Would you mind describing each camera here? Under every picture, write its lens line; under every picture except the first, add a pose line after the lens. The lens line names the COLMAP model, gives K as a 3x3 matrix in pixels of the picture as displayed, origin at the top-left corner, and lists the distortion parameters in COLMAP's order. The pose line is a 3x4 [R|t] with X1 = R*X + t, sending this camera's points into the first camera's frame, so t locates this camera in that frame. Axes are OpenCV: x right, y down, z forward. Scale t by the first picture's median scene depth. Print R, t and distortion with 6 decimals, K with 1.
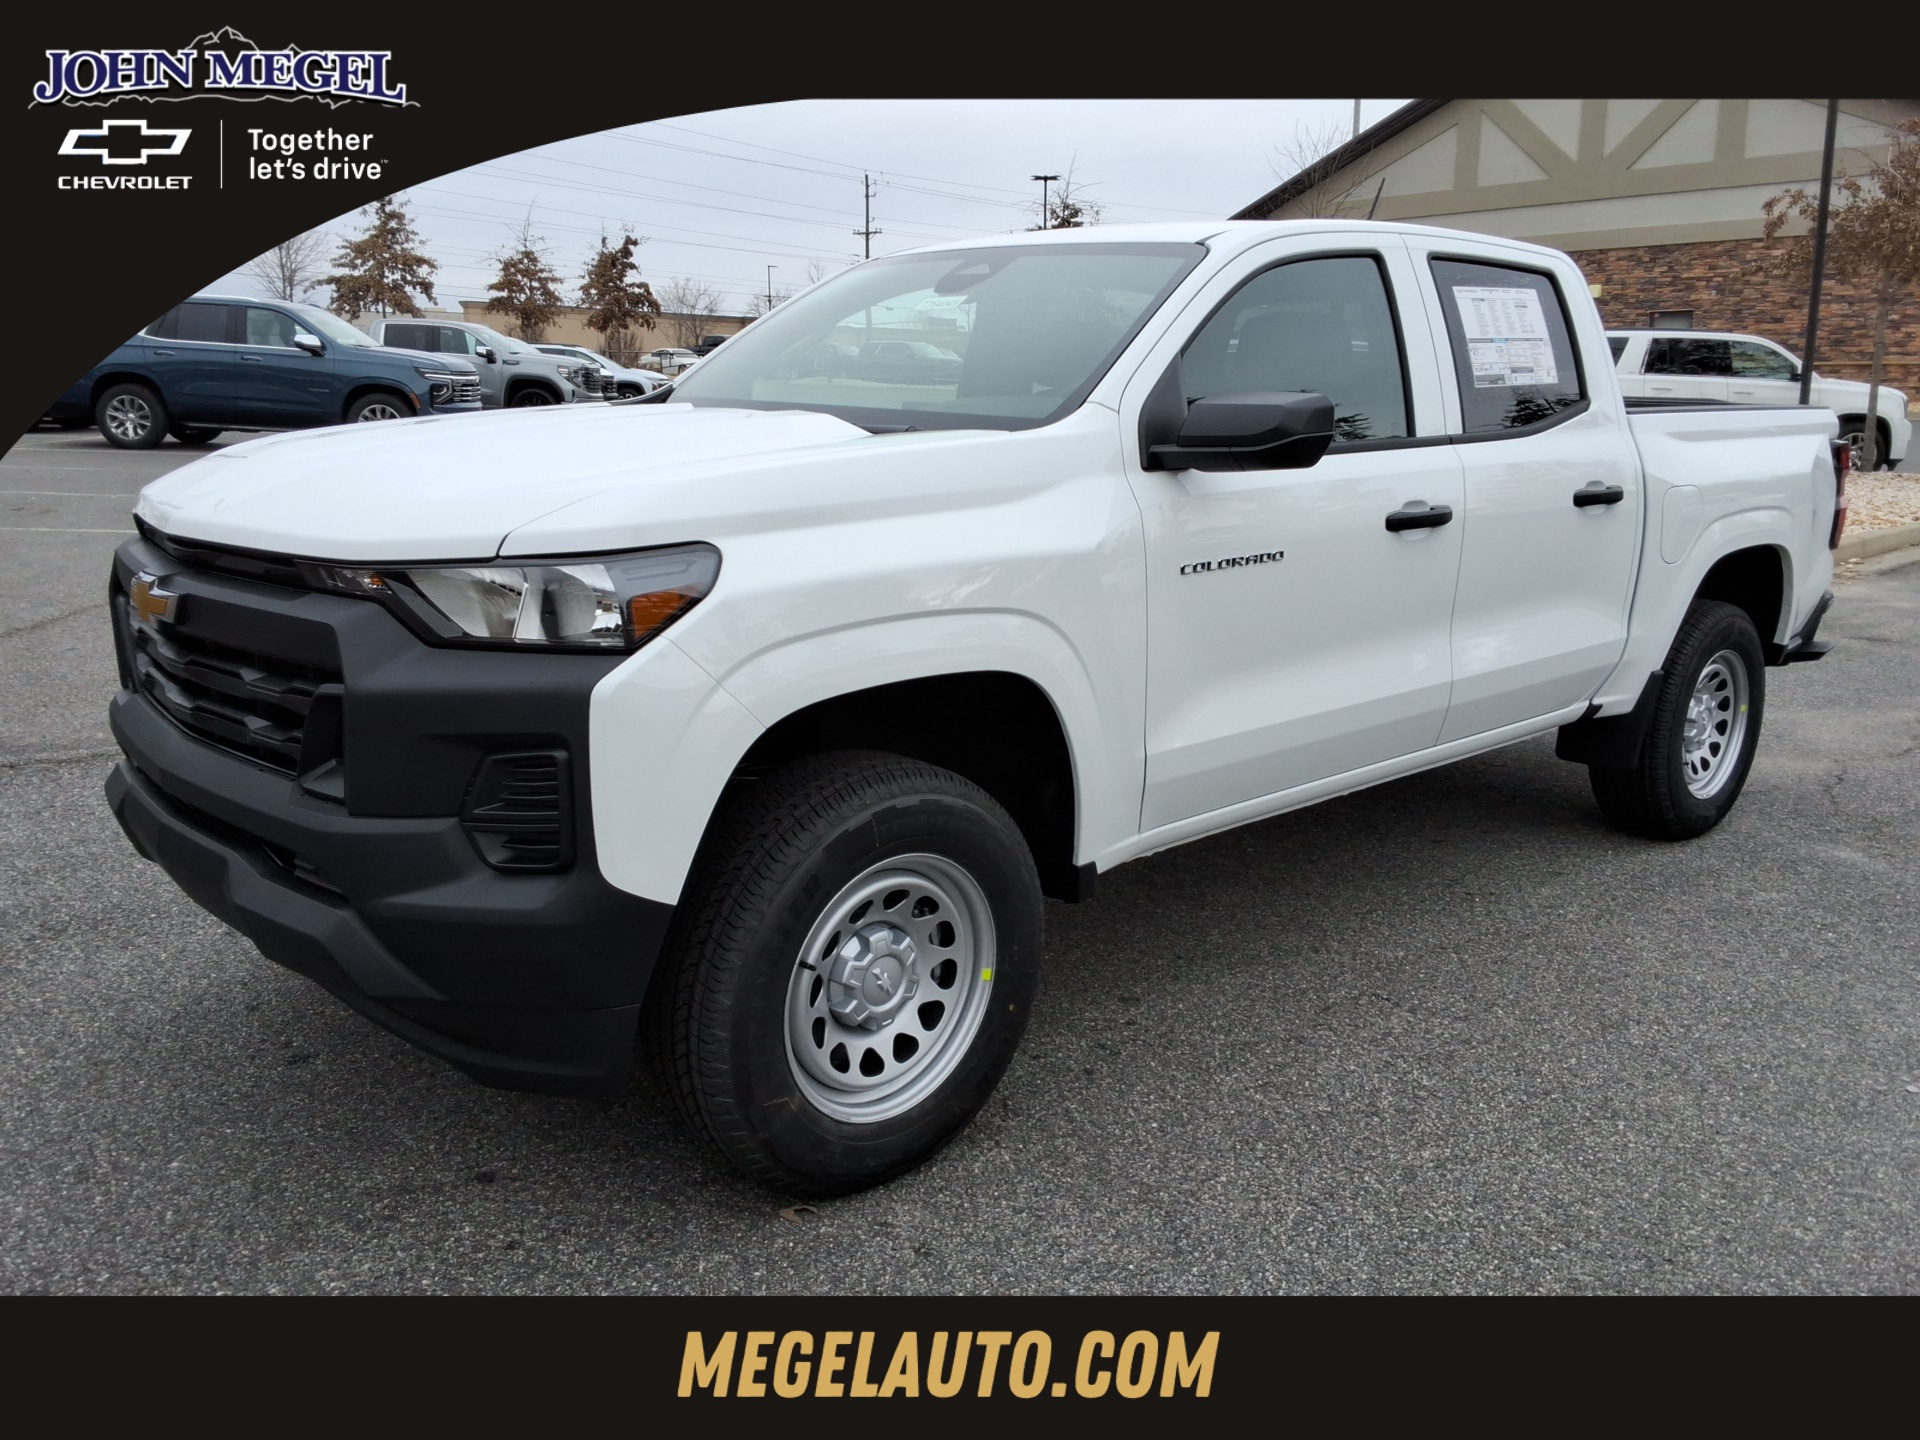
lens RADIAL K [[1541.1, 0, 977.4], [0, 1541.1, 704.3], [0, 0, 1]] dist [0.090846, -0.139830]
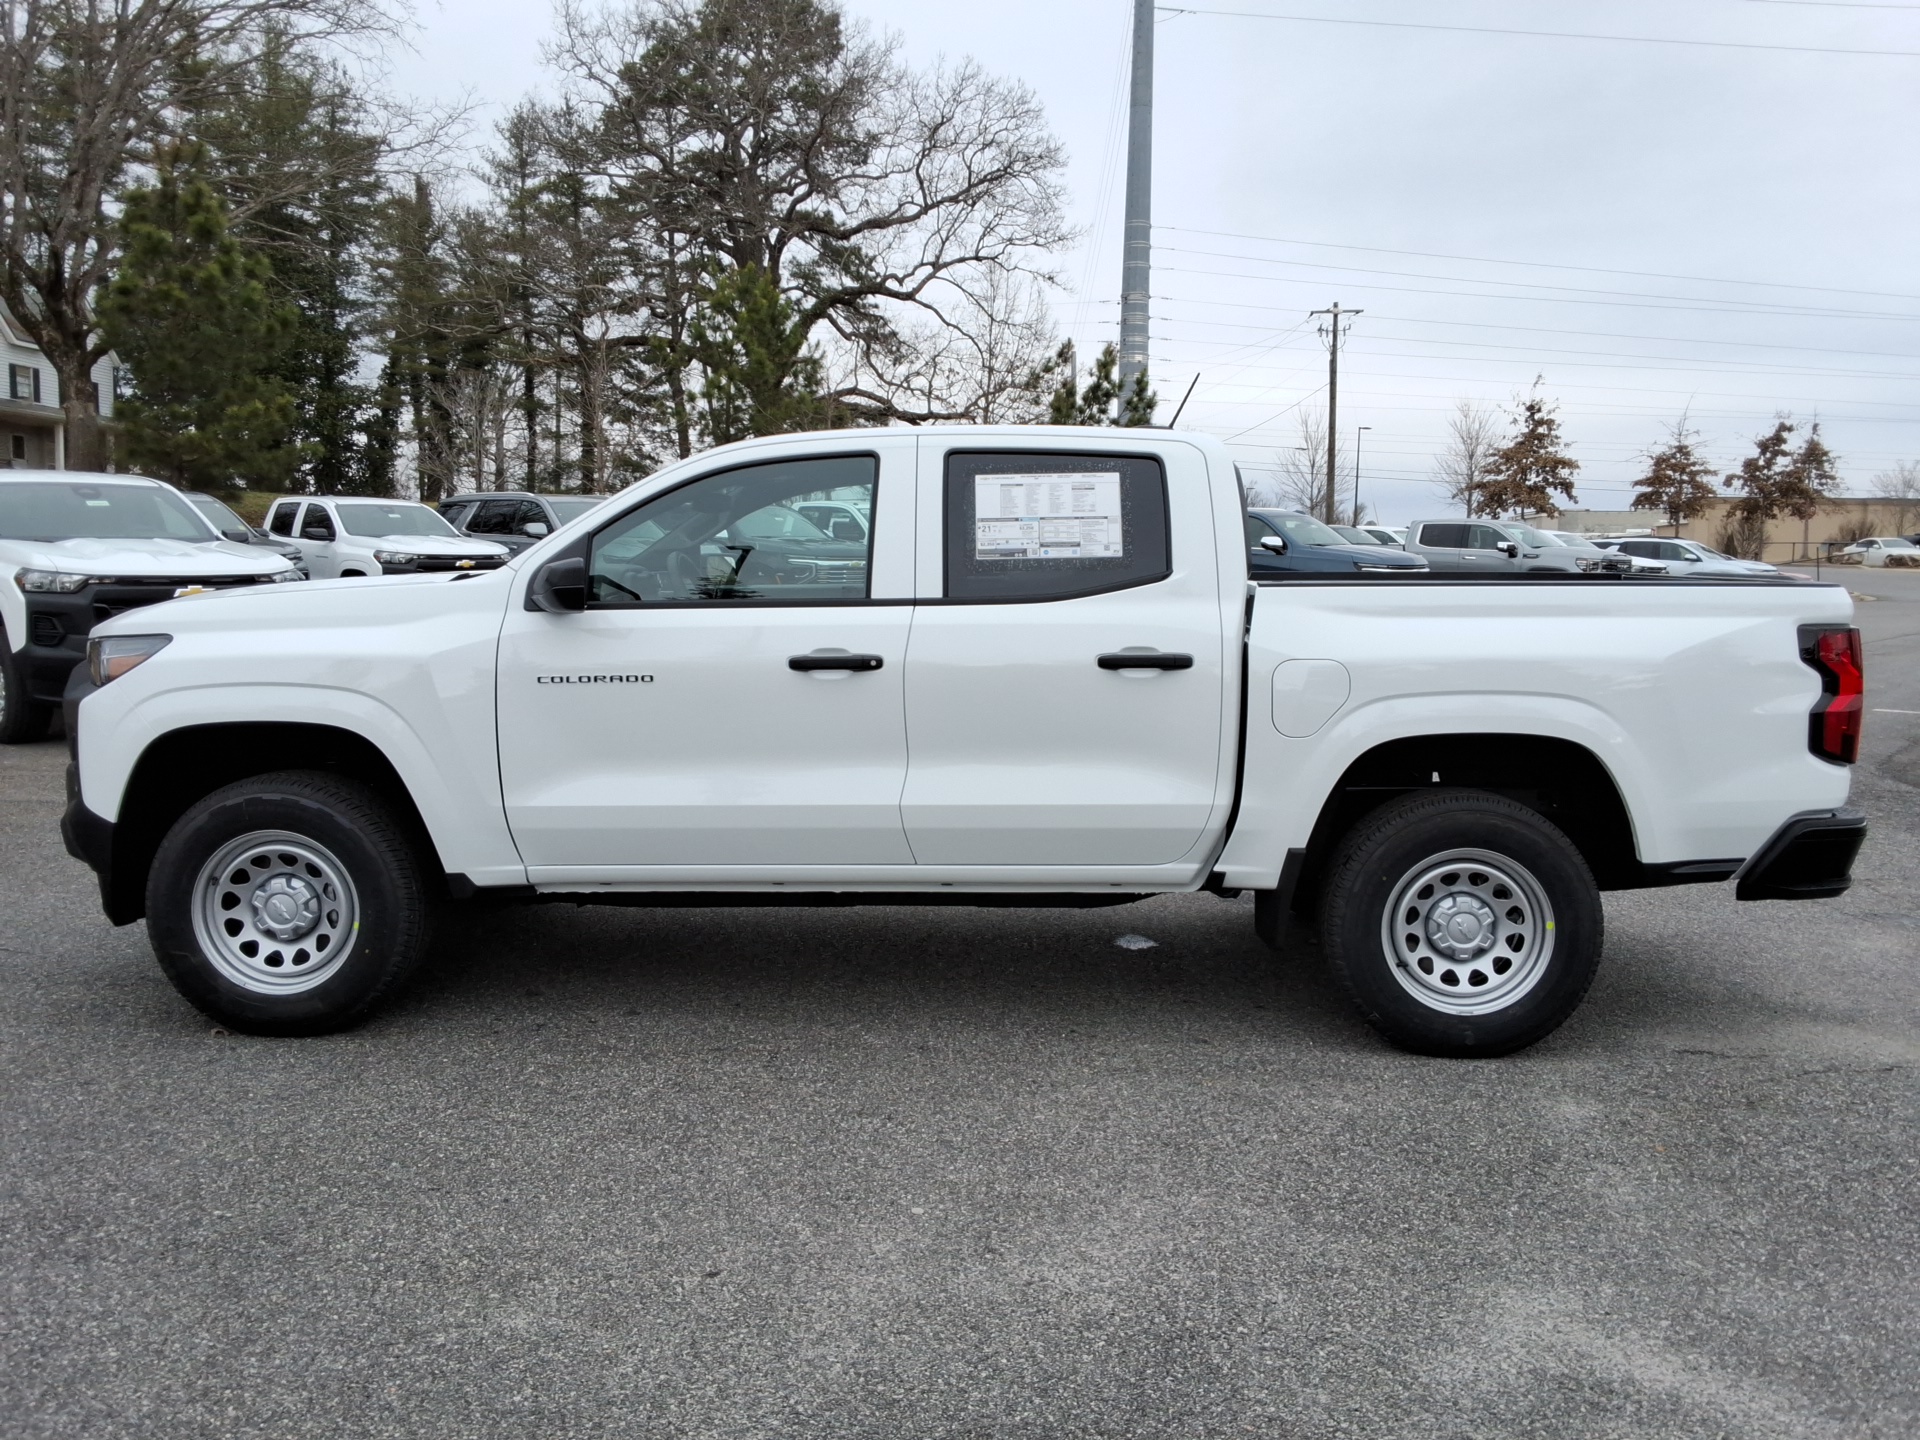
lens RADIAL K [[1541.1, 0, 977.4], [0, 1541.1, 704.3], [0, 0, 1]] dist [0.090846, -0.139830]
pose [[0.712787, 0.053819, -0.699312, 1.113553], [-0.139807, 0.987945, -0.066468, -0.020725], [0.687305, 0.145146, 0.711719, 0.197576]]
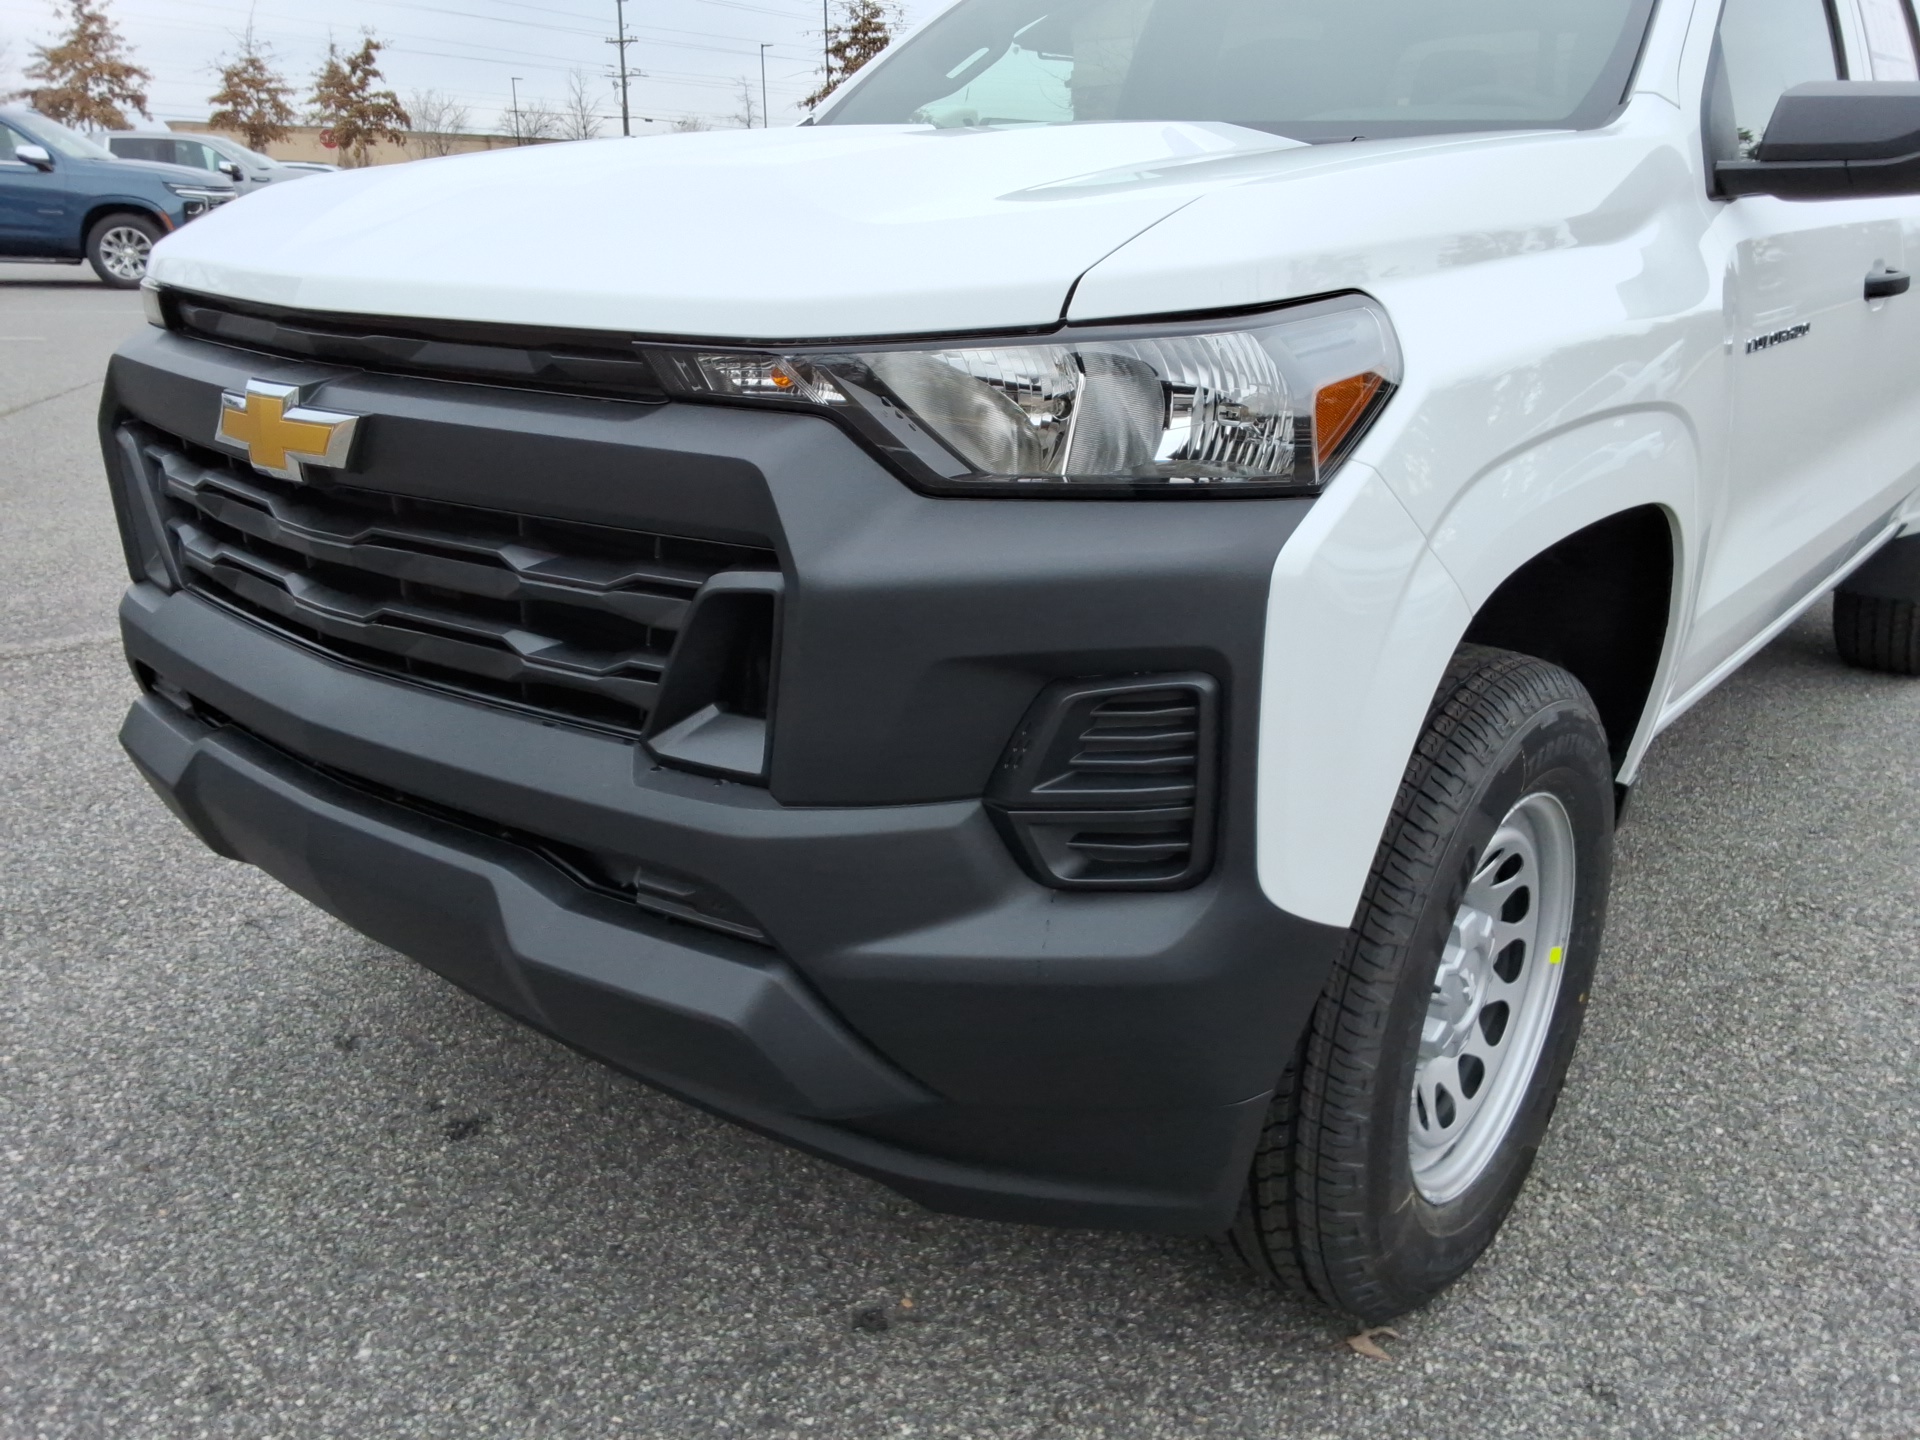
lens RADIAL K [[1574.0, 0, 966.2], [0, 1574.0, 682.9], [0, 0, 1]] dist [0.013588, -0.029419]
pose [[0.990047, -0.052385, 0.130625, -0.237091], [0.040461, 0.994907, 0.092324, -0.012605], [-0.134796, -0.086120, 0.987124, 0.256500]]
